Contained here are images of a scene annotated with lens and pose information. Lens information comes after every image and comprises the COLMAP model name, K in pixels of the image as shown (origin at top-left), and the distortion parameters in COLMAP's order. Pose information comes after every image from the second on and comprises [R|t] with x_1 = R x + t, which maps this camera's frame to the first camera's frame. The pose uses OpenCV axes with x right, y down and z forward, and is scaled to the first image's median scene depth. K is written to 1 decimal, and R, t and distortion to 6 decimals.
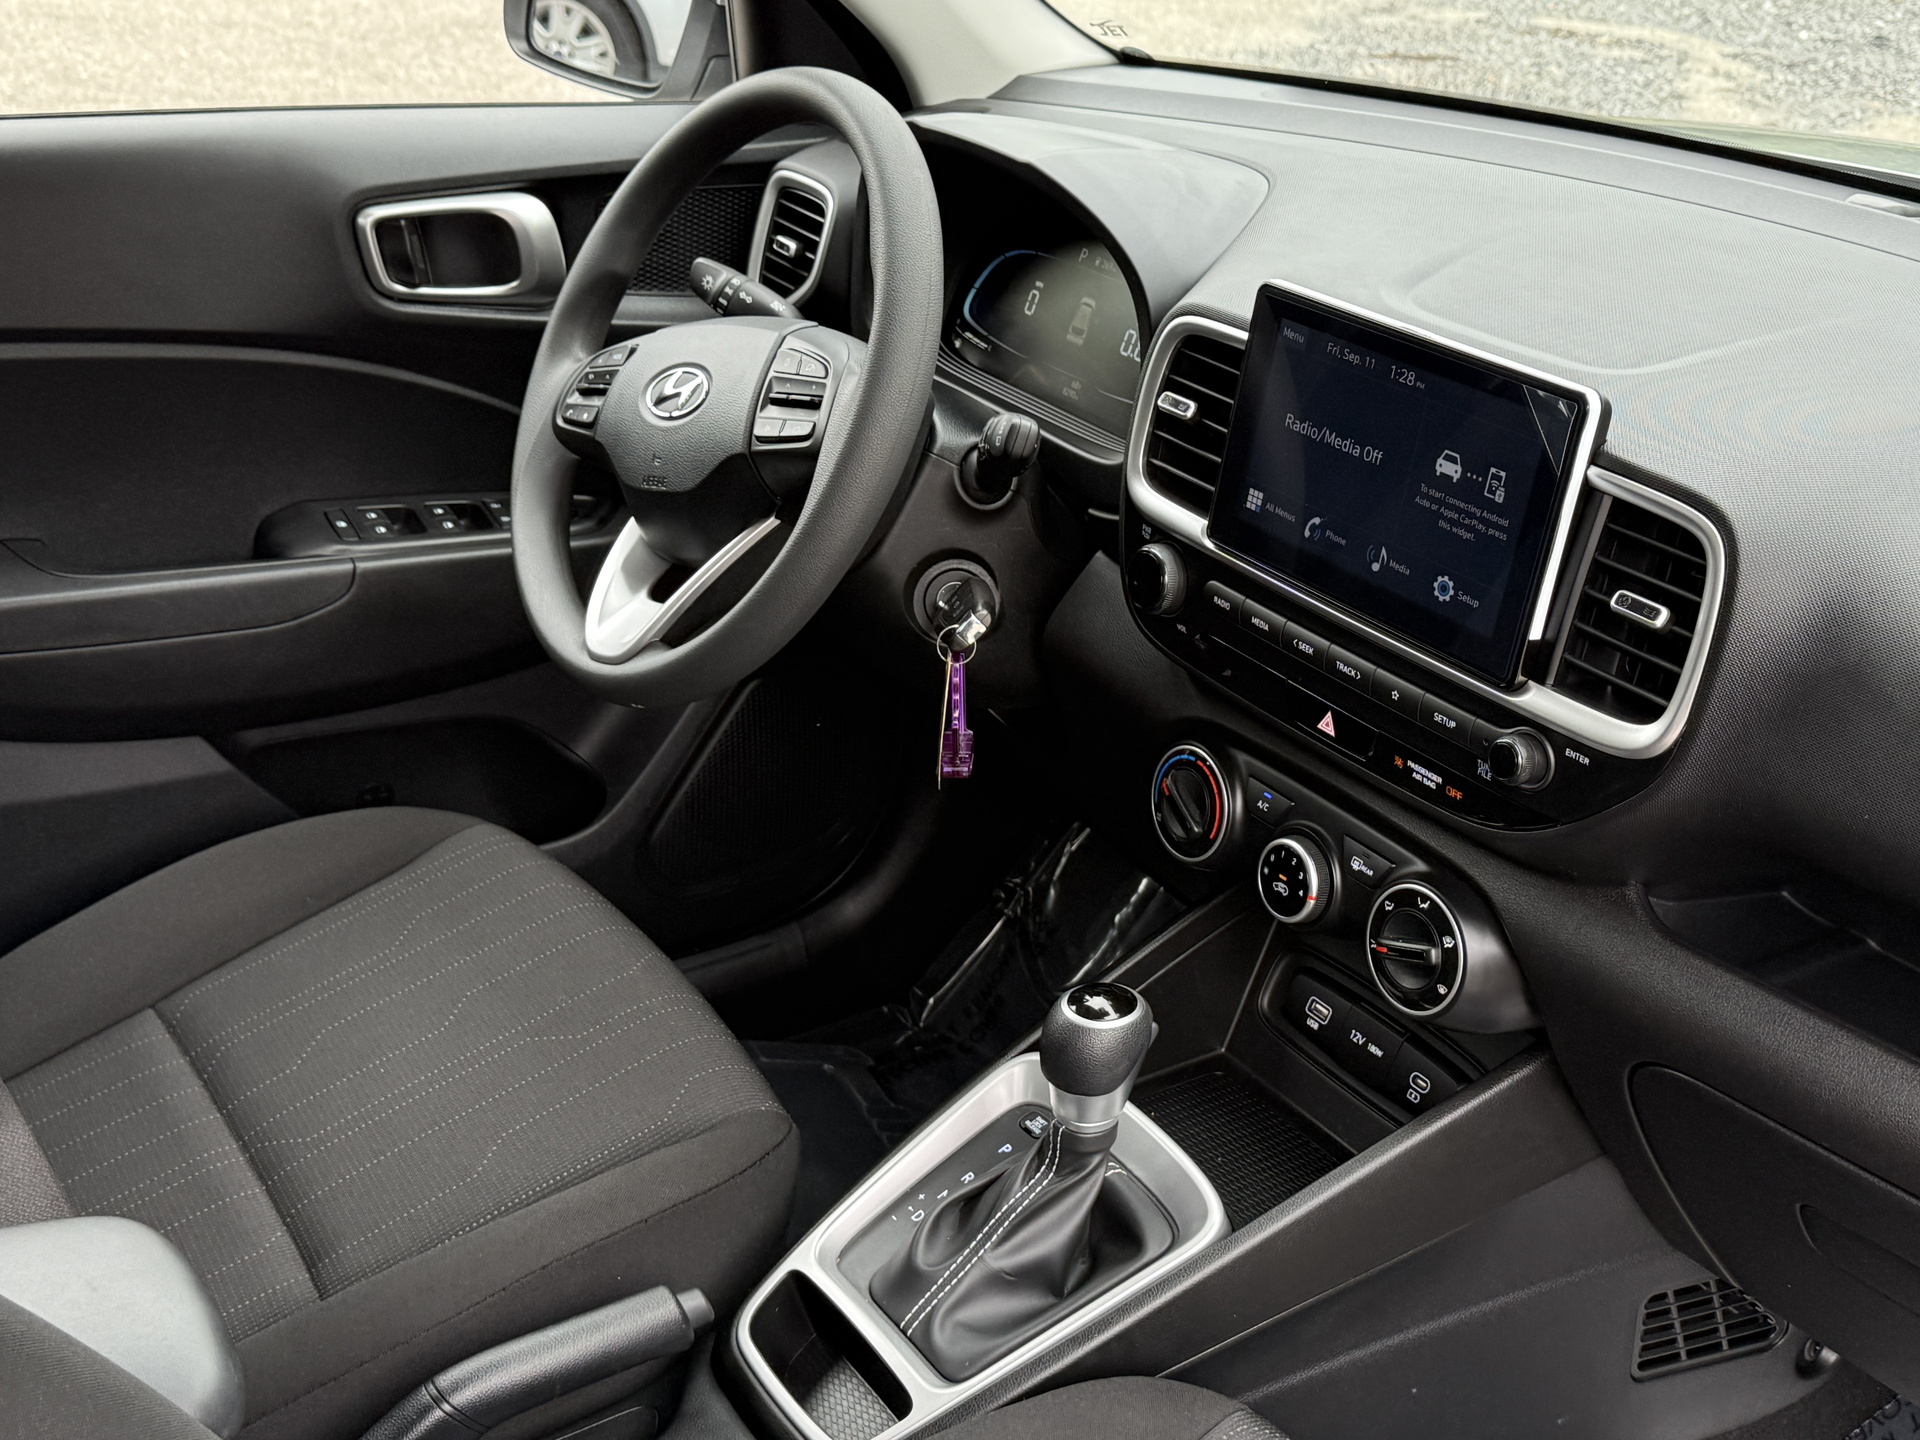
lens RADIAL K [[2258.1, 0, 966.7], [0, 2258.1, 721.8], [0, 0, 1]] dist [0.088771, 0.000000]
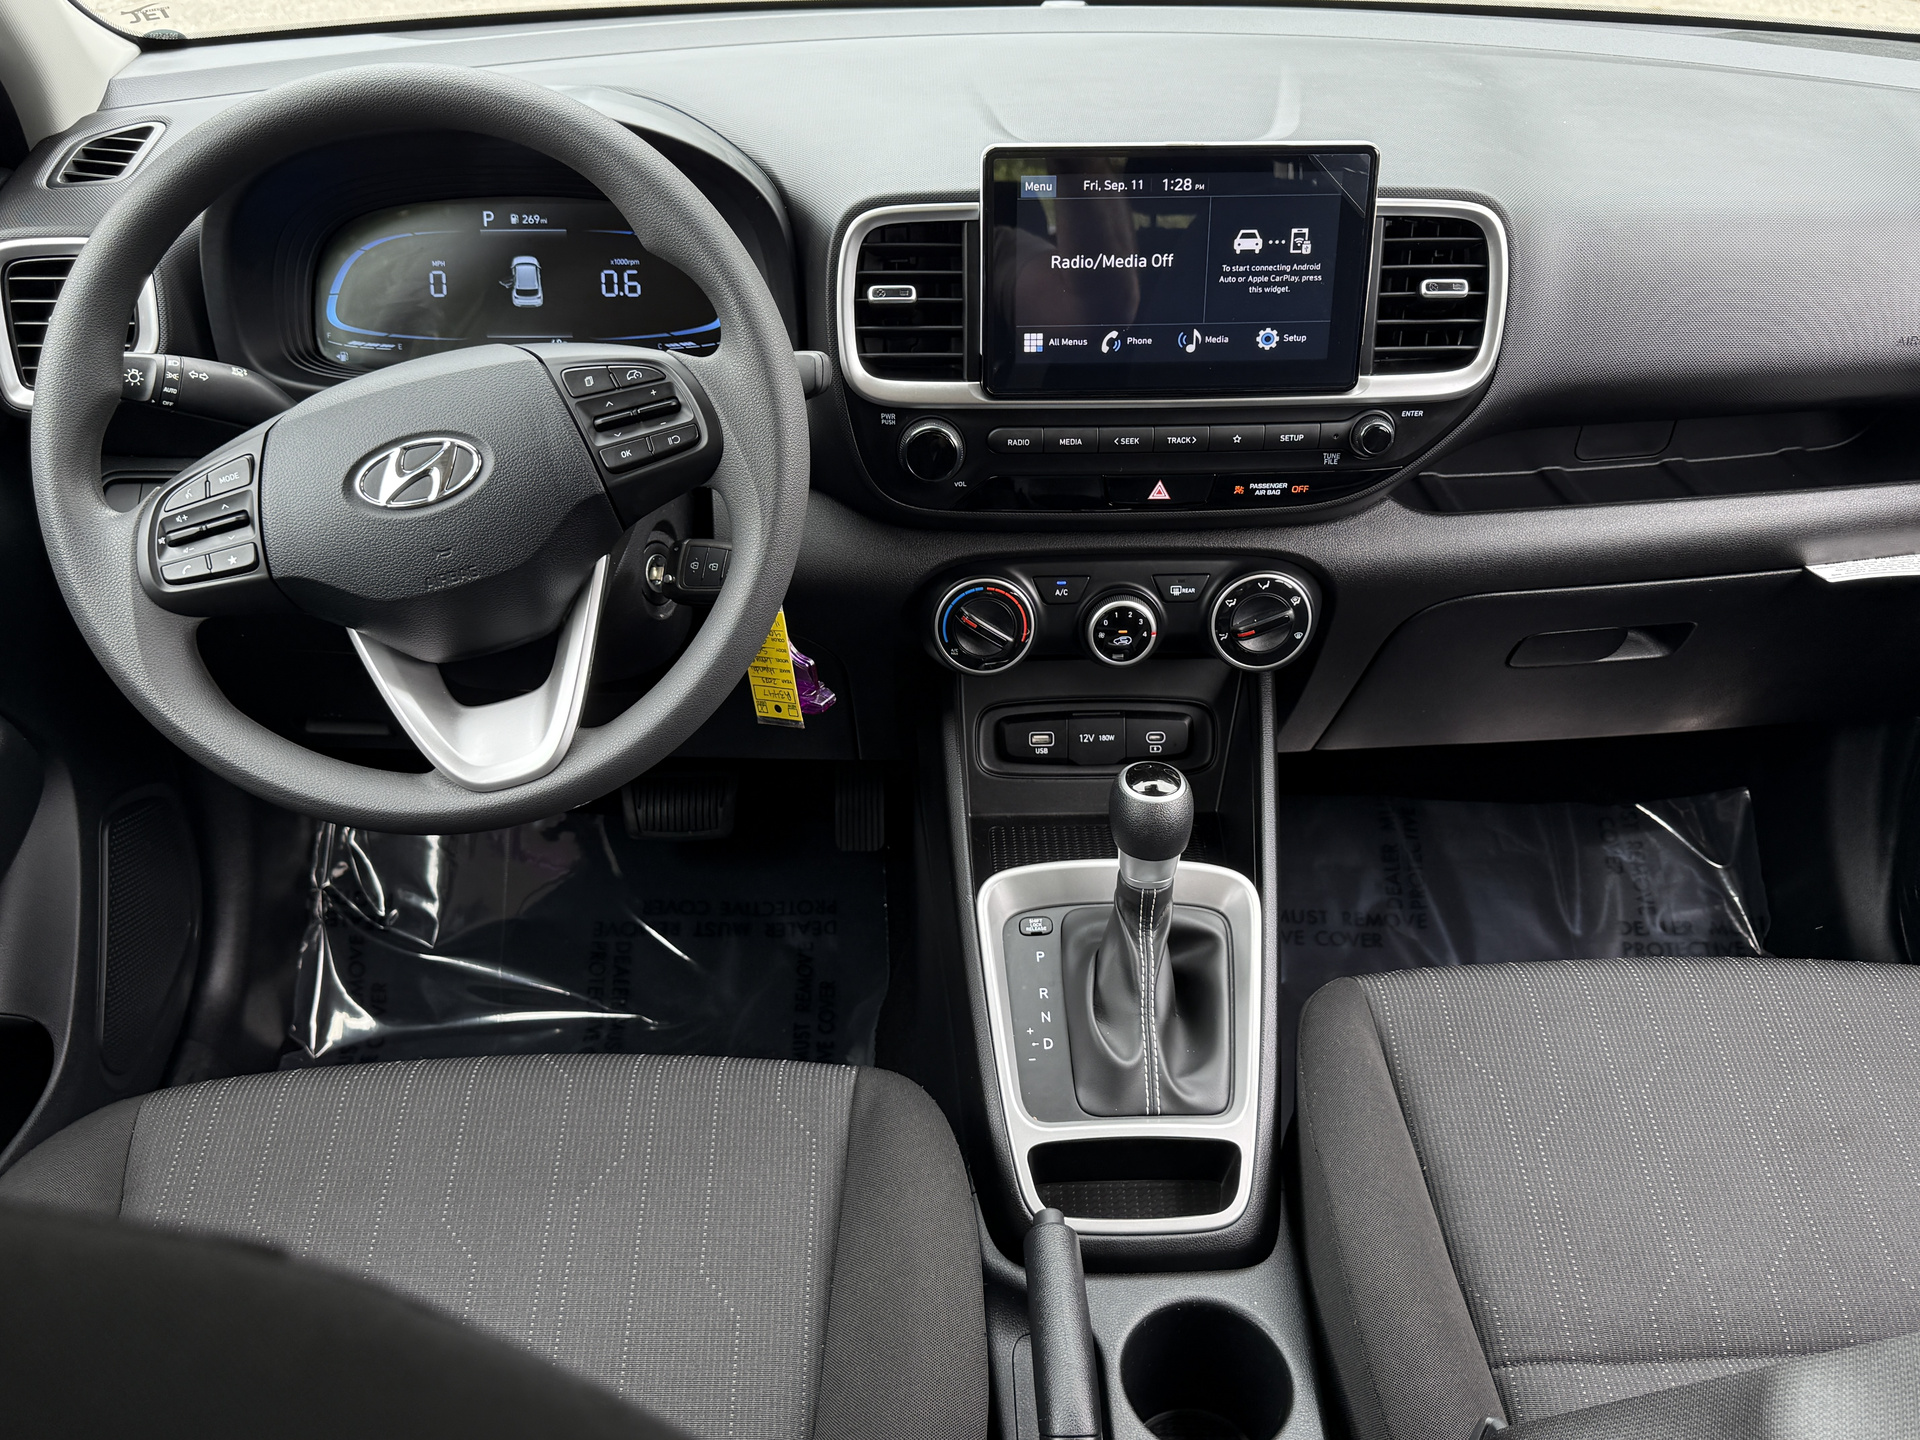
lens RADIAL K [[1638.3, 0, 961.5], [0, 1638.3, 727.7], [0, 0, 1]] dist [0.095809, -0.168021]
pose [[0.519631, -0.480998, 0.706134, -0.604020], [0.381189, 0.870177, 0.312230, -0.213042], [-0.764643, 0.106926, 0.635522, 0.547801]]
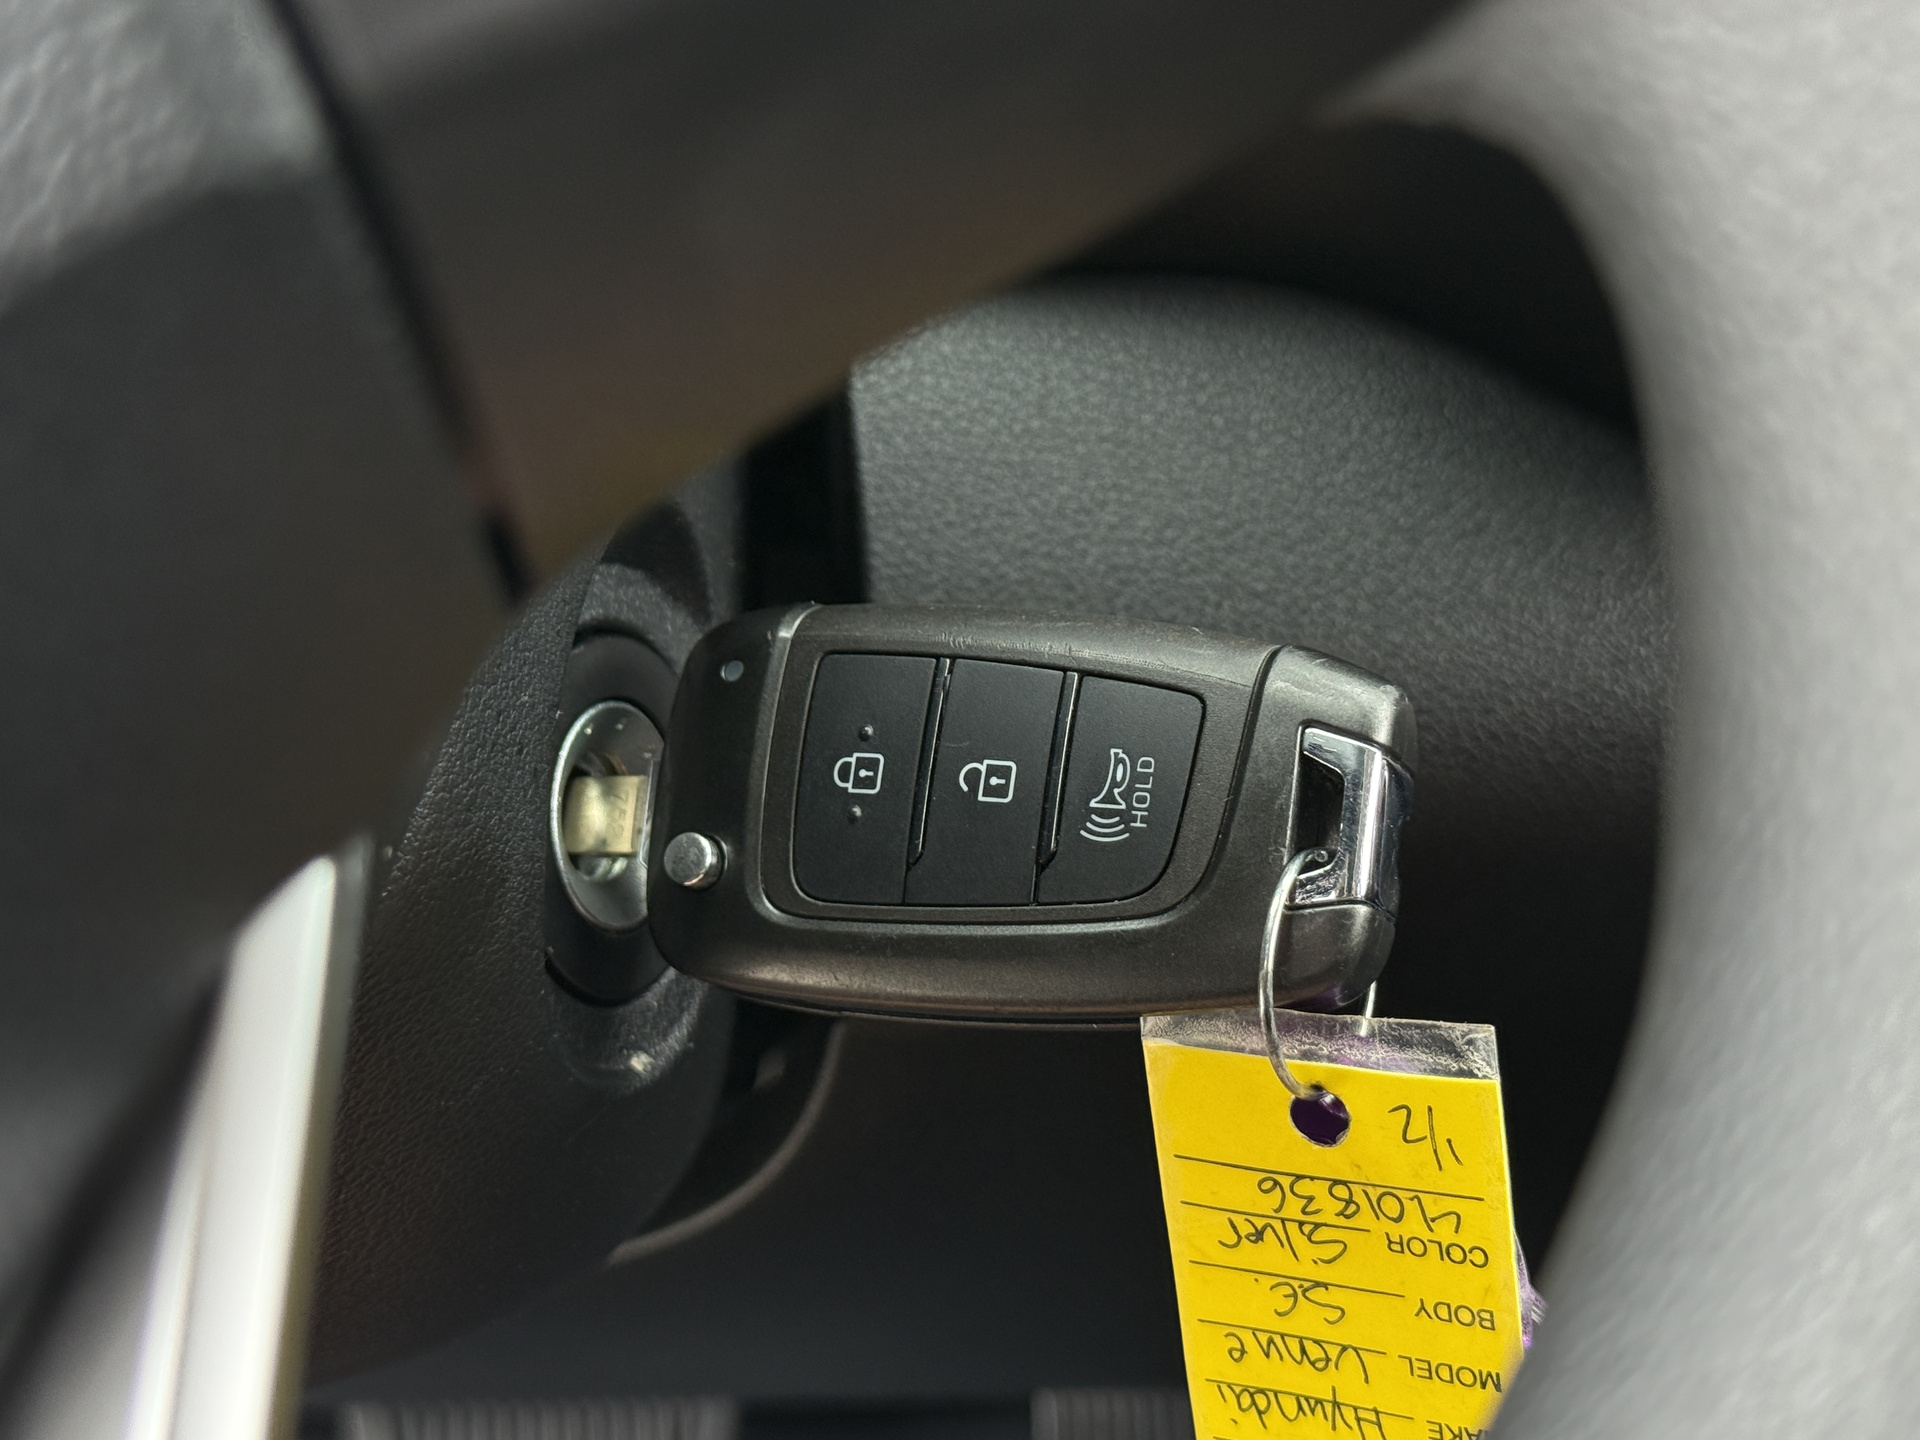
lens RADIAL K [[2816.5, 0, 964.8], [0, 2816.5, 707.8], [0, 0, 1]] dist [0.100911, 0.000000]
pose [[0.486468, -0.461251, 0.742022, -0.183076], [0.404156, 0.871760, 0.276934, -0.136029], [-0.774601, 0.165173, 0.610501, 1.057259]]
